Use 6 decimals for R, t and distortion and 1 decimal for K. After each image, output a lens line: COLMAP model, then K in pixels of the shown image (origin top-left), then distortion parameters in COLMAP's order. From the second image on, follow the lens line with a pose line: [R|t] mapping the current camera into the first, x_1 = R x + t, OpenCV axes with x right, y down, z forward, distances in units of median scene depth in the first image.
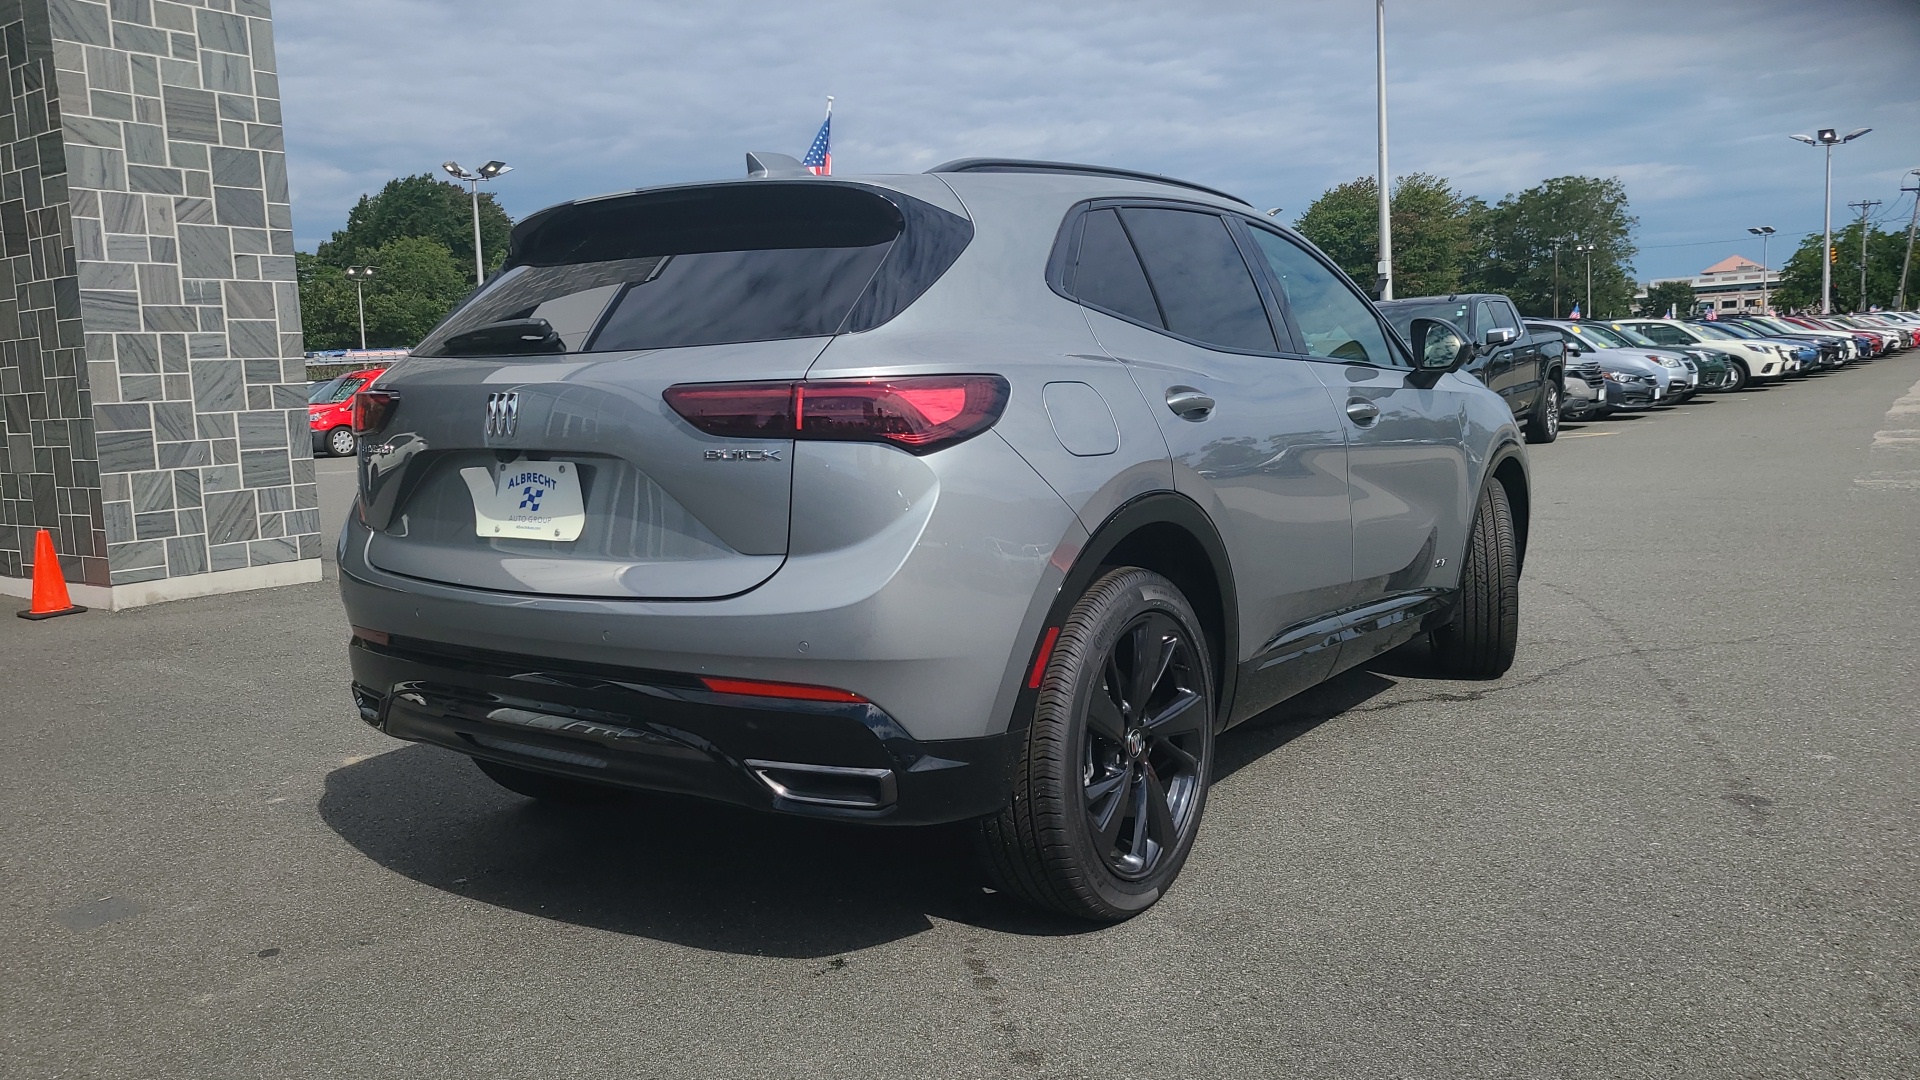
lens RADIAL K [[1448.2, 0, 945.1], [0, 1448.2, 536.7], [0, 0, 1]] dist [0.097547, -0.068814]
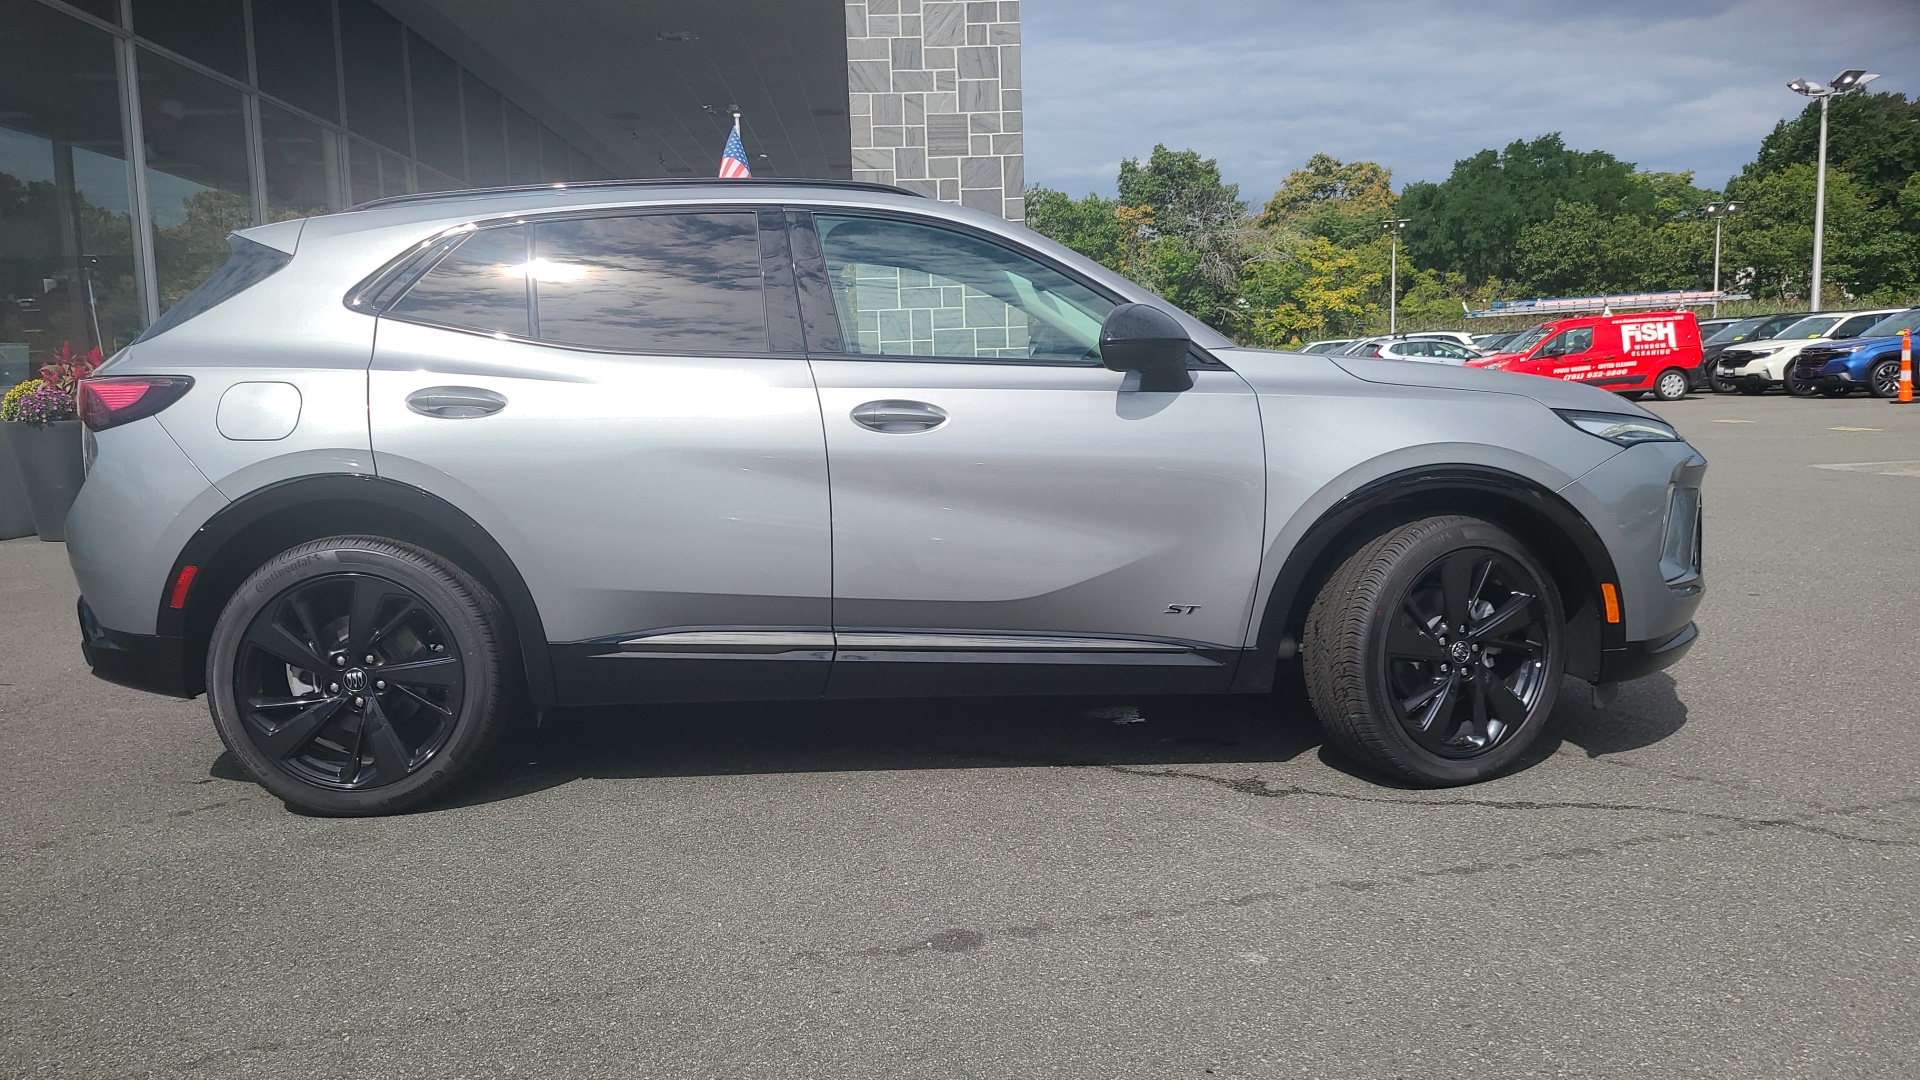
lens RADIAL K [[1448.2, 0, 945.1], [0, 1448.2, 536.7], [0, 0, 1]] dist [0.097547, -0.068814]
pose [[0.614461, 0.116009, -0.780371, 0.508182], [-0.085795, 0.993090, 0.080077, -0.043579], [0.784268, 0.017748, 0.620168, 0.234893]]
